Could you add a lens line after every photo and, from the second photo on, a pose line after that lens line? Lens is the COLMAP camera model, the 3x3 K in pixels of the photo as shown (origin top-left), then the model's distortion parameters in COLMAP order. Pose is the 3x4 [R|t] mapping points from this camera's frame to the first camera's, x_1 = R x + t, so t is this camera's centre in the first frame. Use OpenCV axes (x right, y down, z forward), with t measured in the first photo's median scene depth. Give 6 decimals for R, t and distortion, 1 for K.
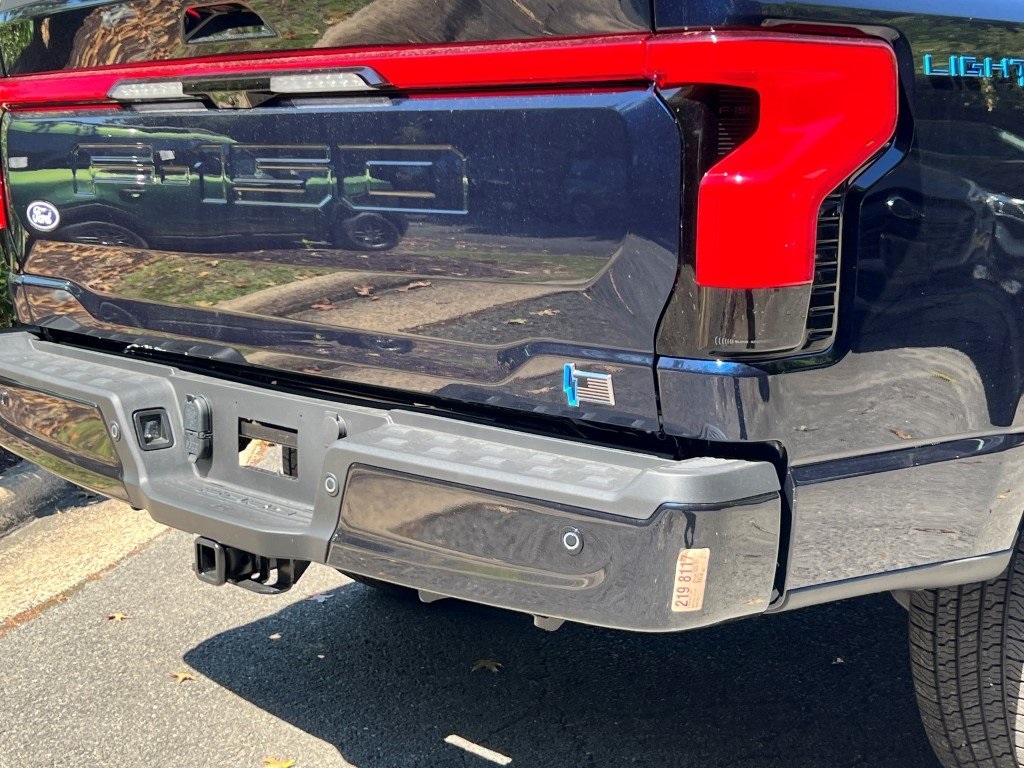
lens RADIAL K [[1454.3, 0, 512.0], [0, 1454.3, 384.0], [0, 0, 1]] dist [0.019464, 0.031503]
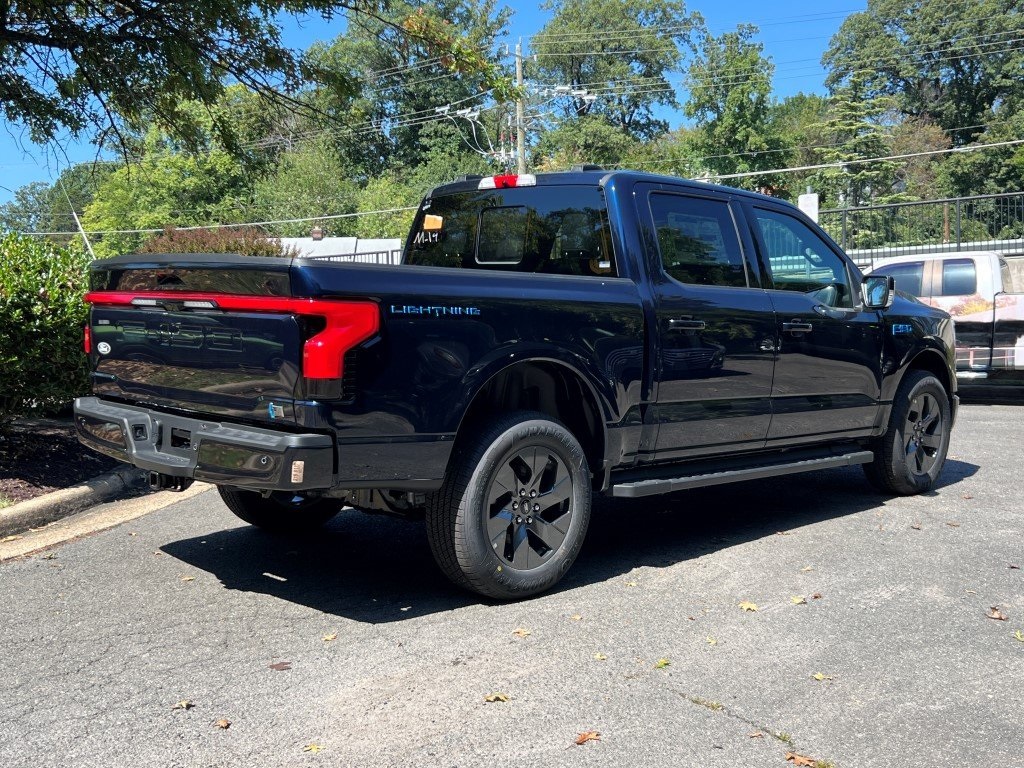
lens RADIAL K [[1136.4, 0, 512.0], [0, 1136.4, 384.0], [0, 0, 1]] dist [0.030106, -0.006001]
pose [[0.999619, 0.027576, -0.000863, 0.406789], [-0.027538, 0.995371, -0.092077, 0.112634], [-0.001680, 0.092065, 0.995752, -1.003017]]
